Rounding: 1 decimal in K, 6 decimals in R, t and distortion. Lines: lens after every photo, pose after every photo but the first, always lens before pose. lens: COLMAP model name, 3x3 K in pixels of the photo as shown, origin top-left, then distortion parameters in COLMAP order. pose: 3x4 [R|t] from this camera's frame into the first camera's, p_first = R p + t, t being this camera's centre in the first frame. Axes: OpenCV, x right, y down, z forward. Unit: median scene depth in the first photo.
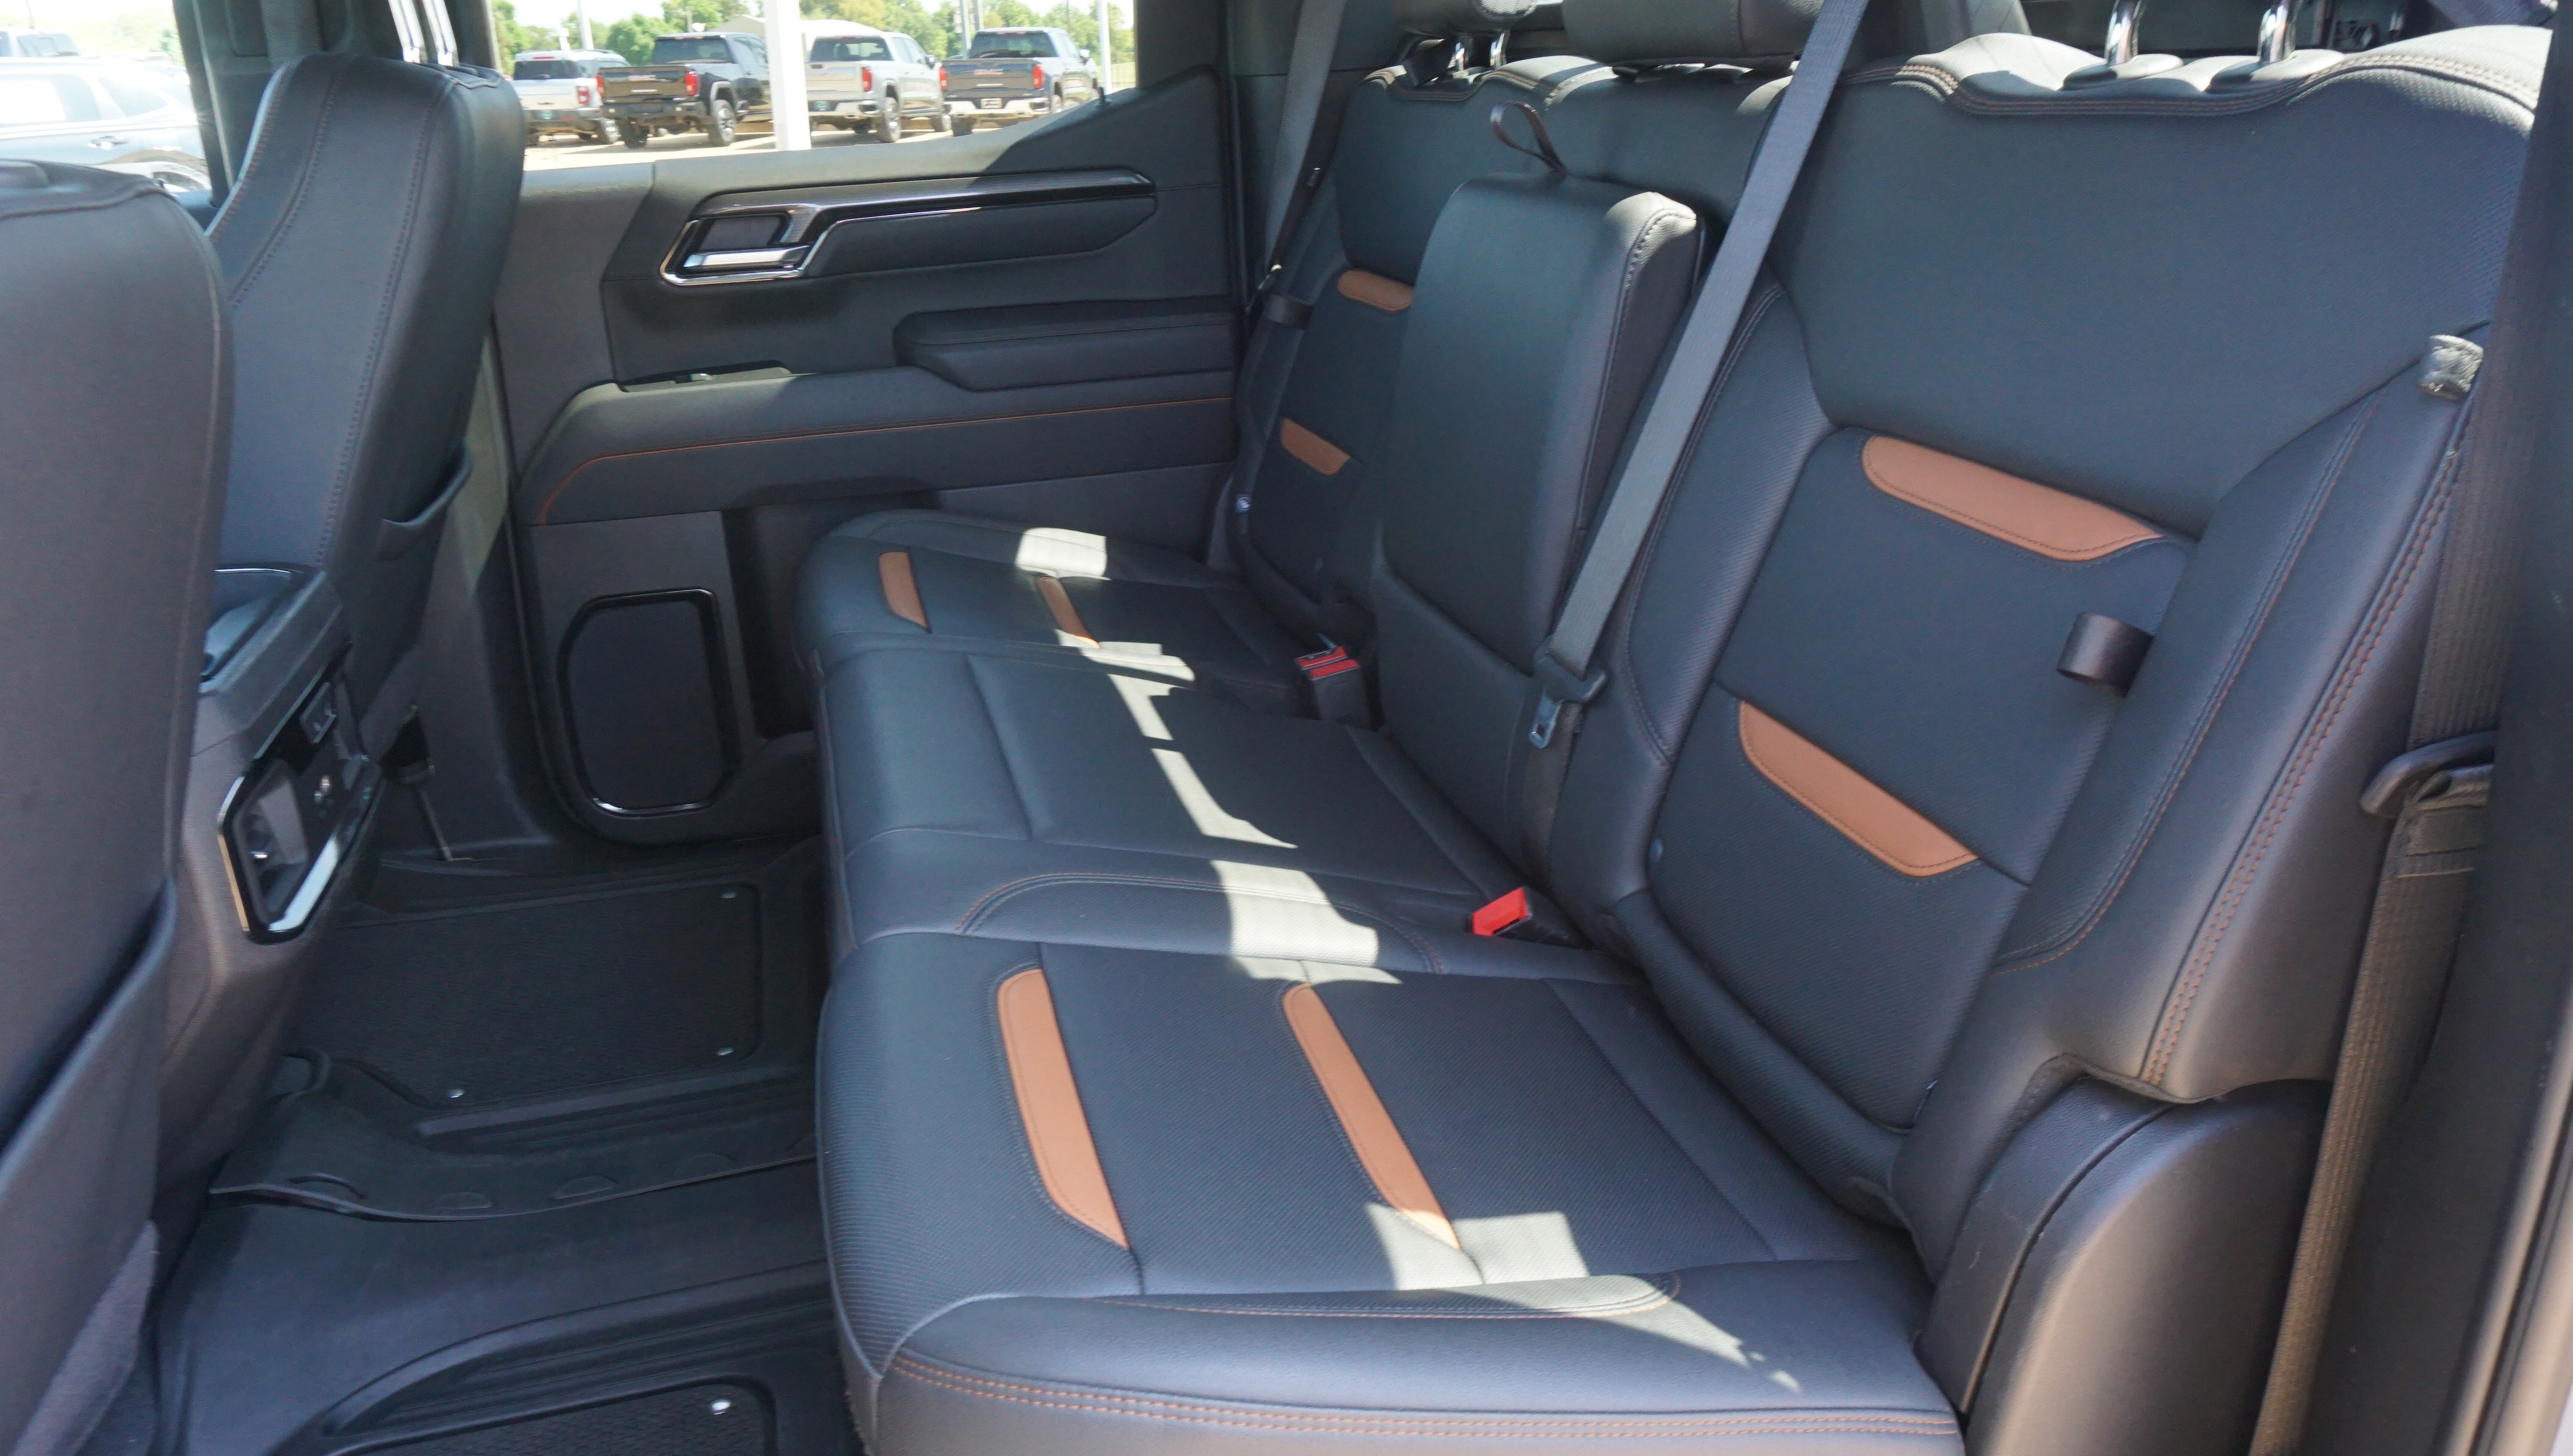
lens RADIAL K [[1734.0, 0, 1237.8], [0, 1734.0, 743.2], [0, 0, 1]] dist [-0.047577, 0.039106]
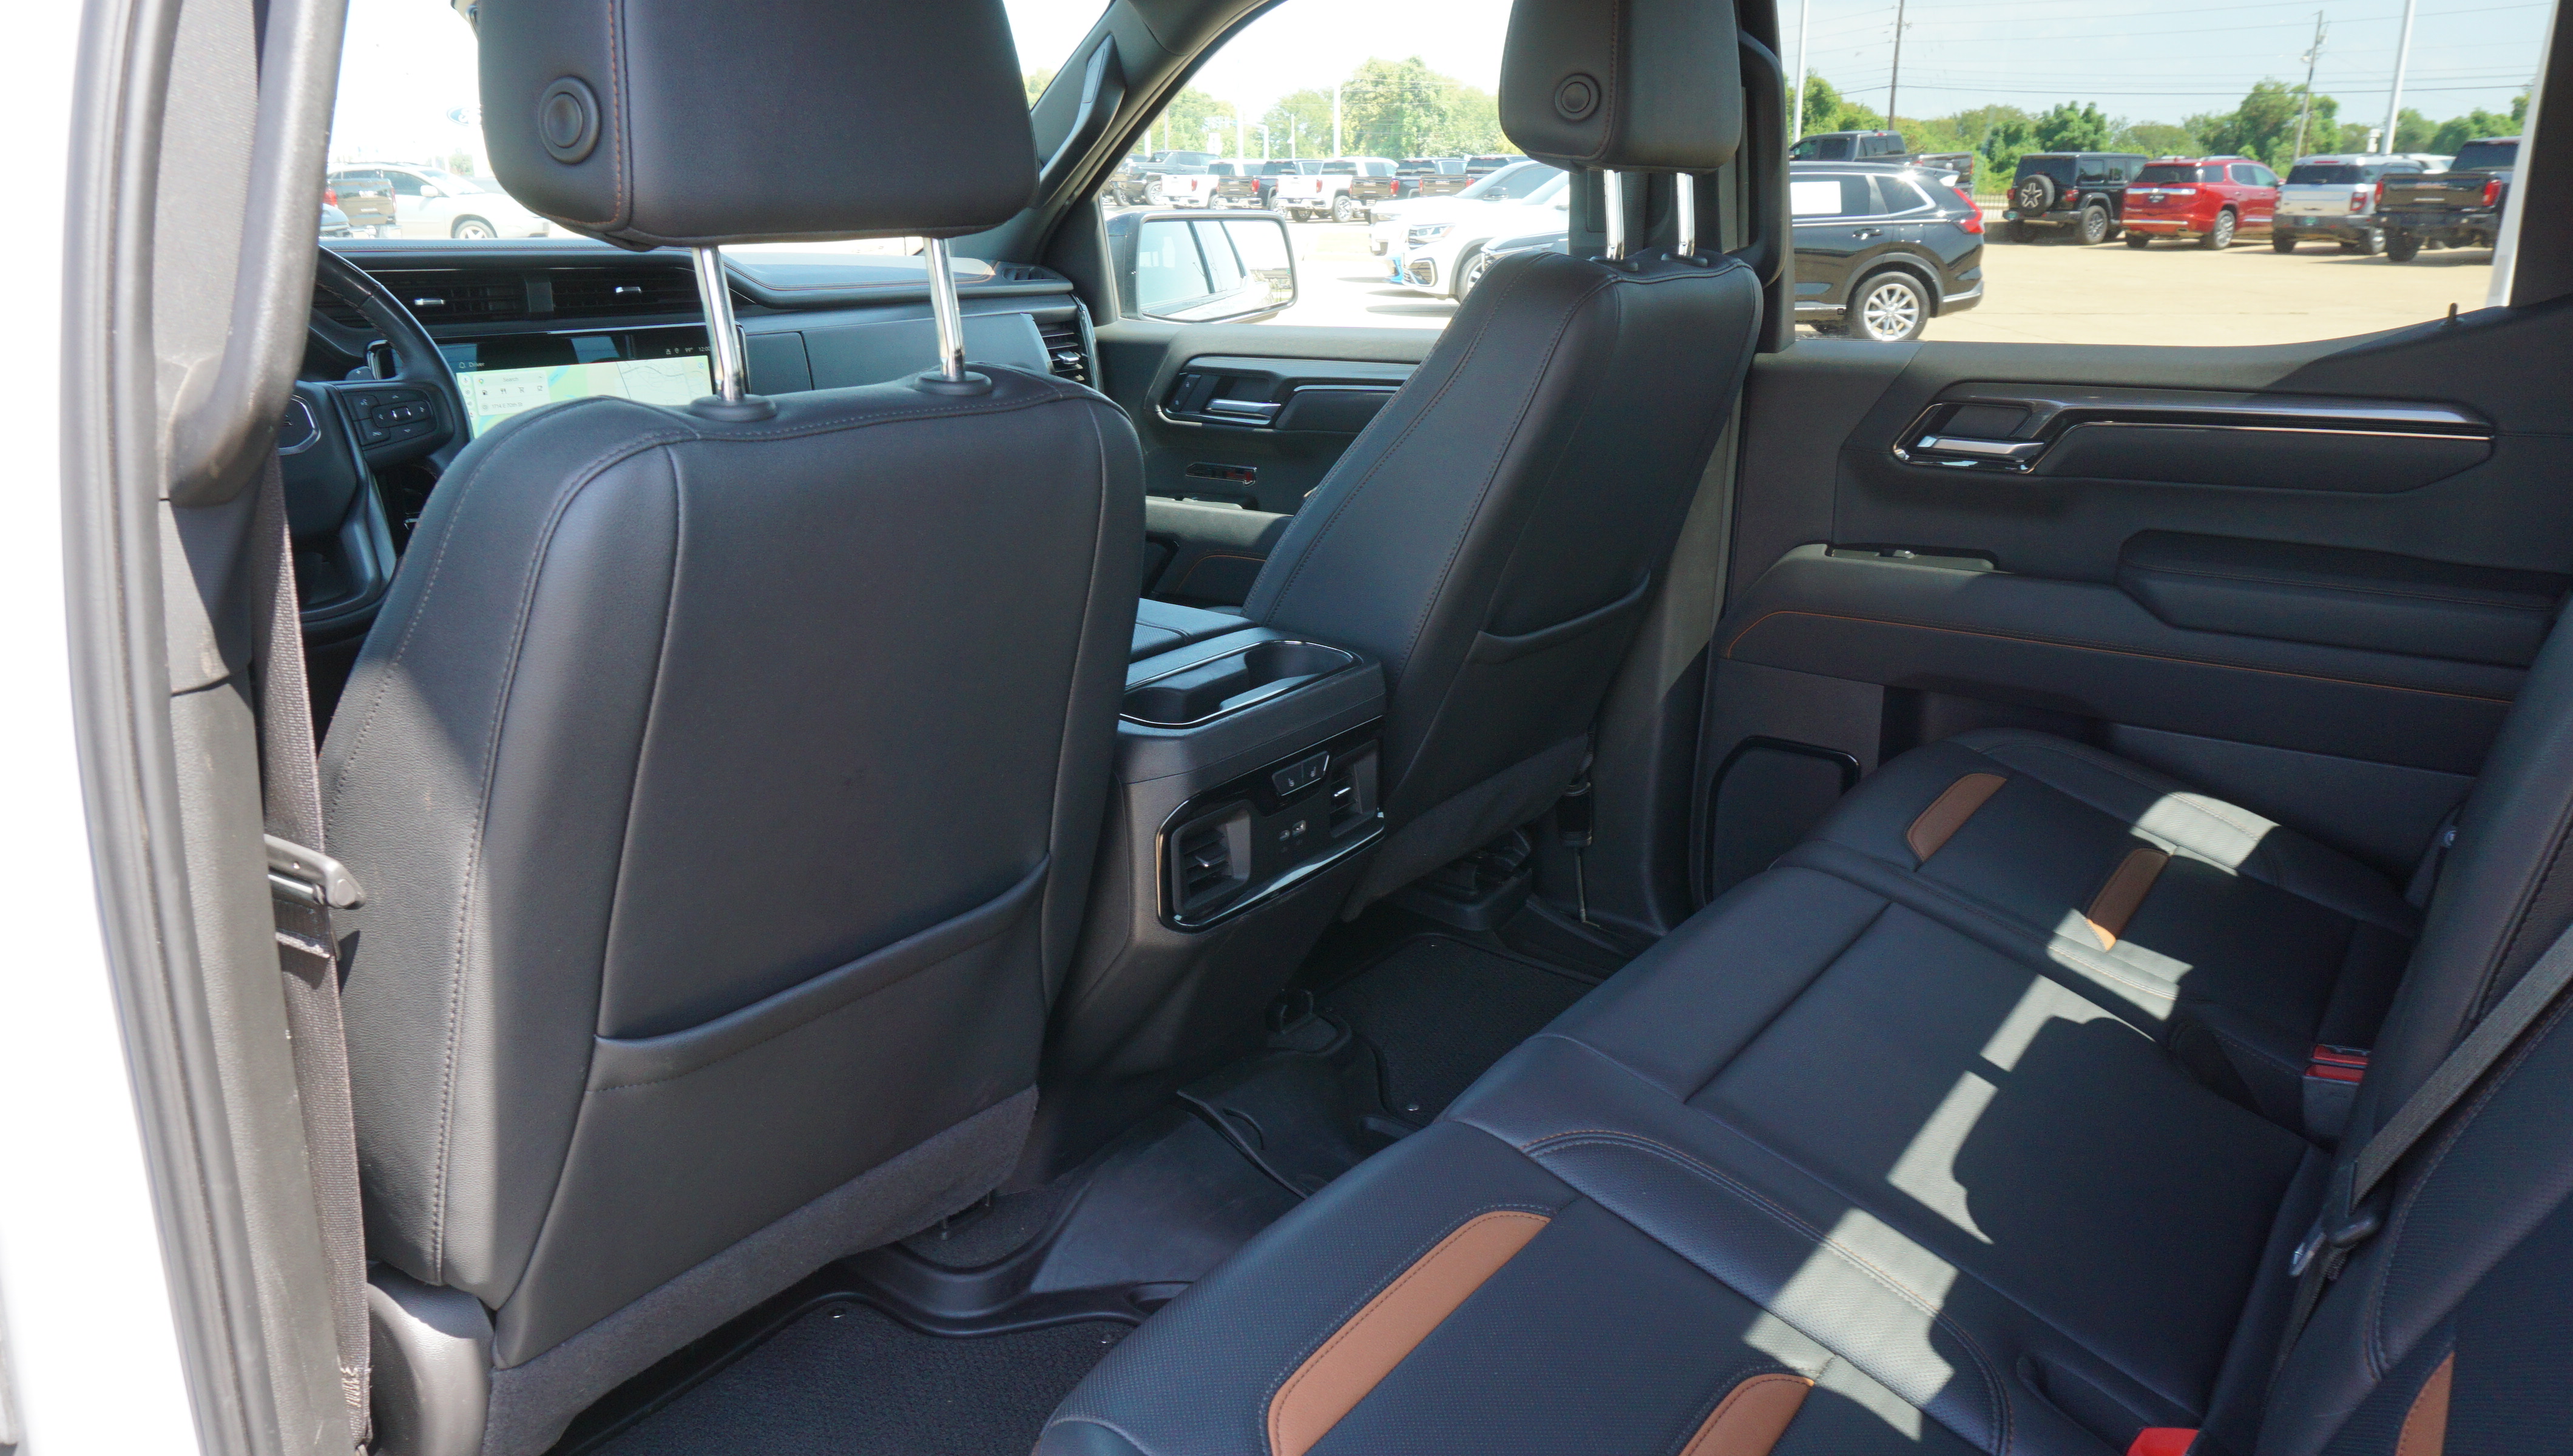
lens RADIAL K [[1734.0, 0, 1309.1], [0, 1734.0, 725.1], [0, 0, 1]] dist [-0.047577, 0.039106]
pose [[0.593428, 0.258174, -0.762358, 0.378022], [-0.295839, 0.950825, 0.091715, -0.147280], [0.748547, 0.171109, 0.640624, 0.156611]]
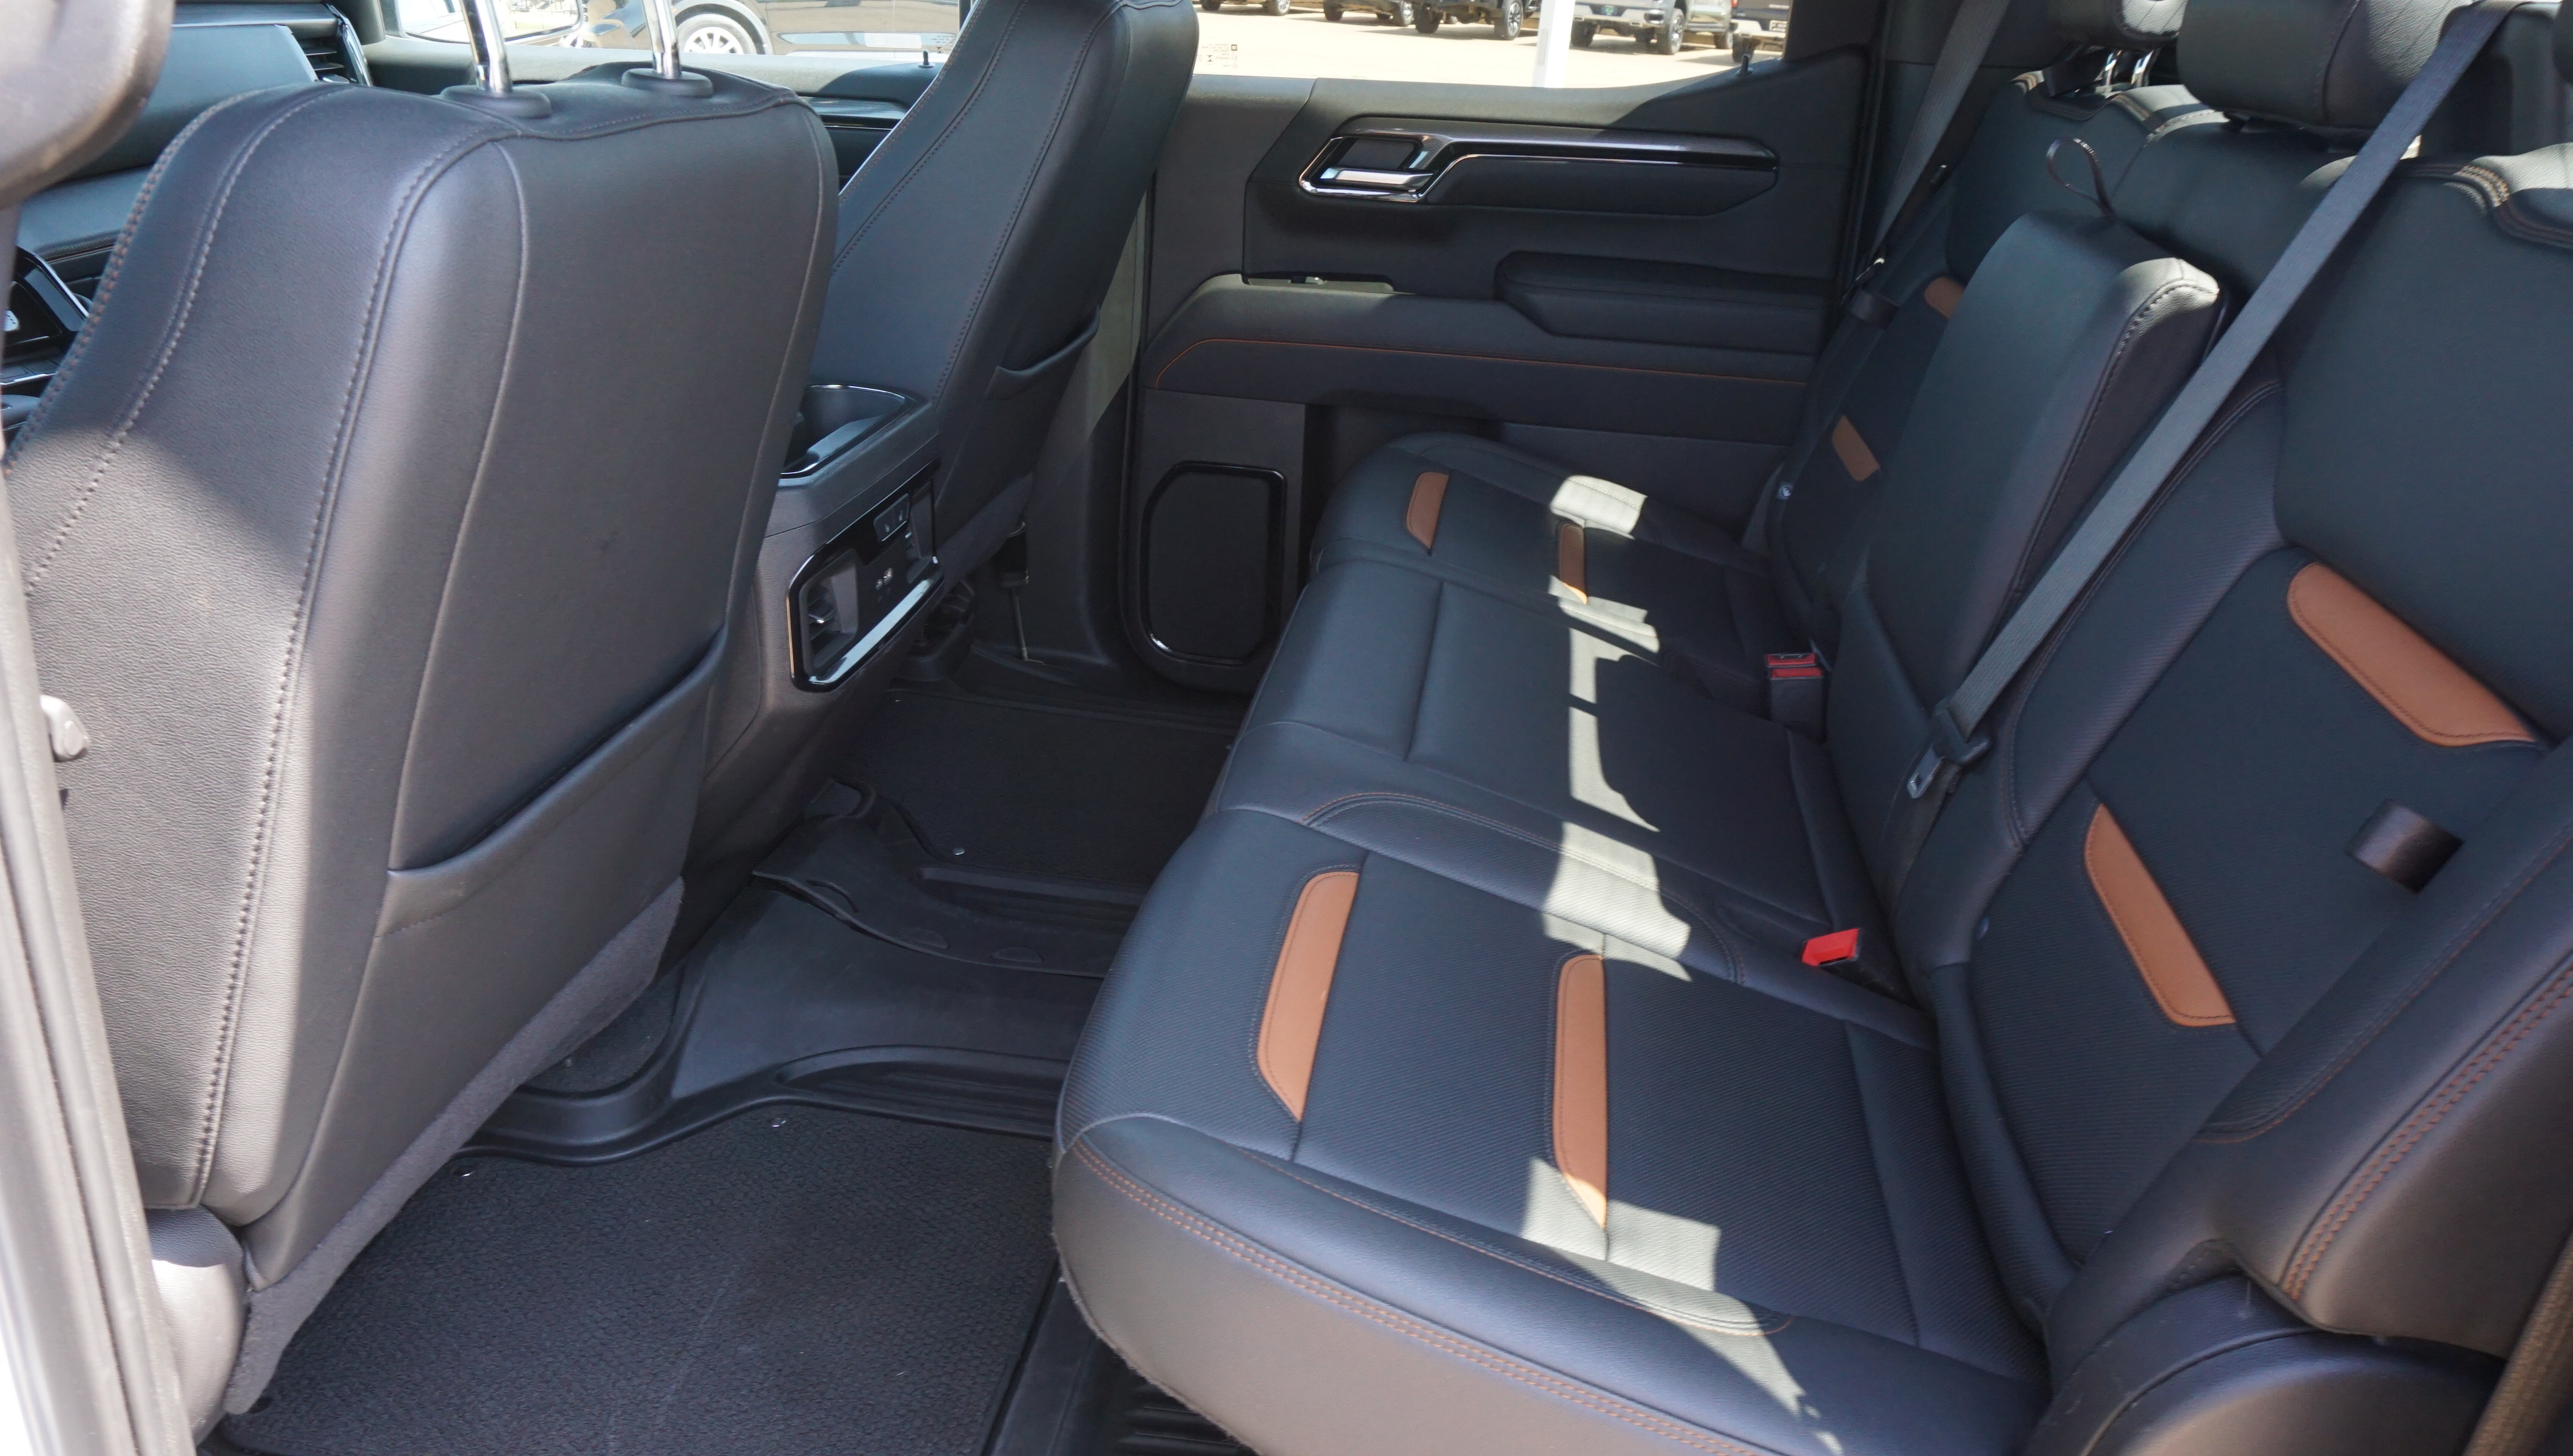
lens RADIAL K [[1734.0, 0, 1248.1], [0, 1734.0, 728.7], [0, 0, 1]] dist [-0.047577, 0.039106]
pose [[0.903630, 0.240989, -0.354086, 0.149938], [-0.224612, 0.970528, 0.087324, -0.032424], [0.364695, 0.000624, 0.931127, -0.049739]]
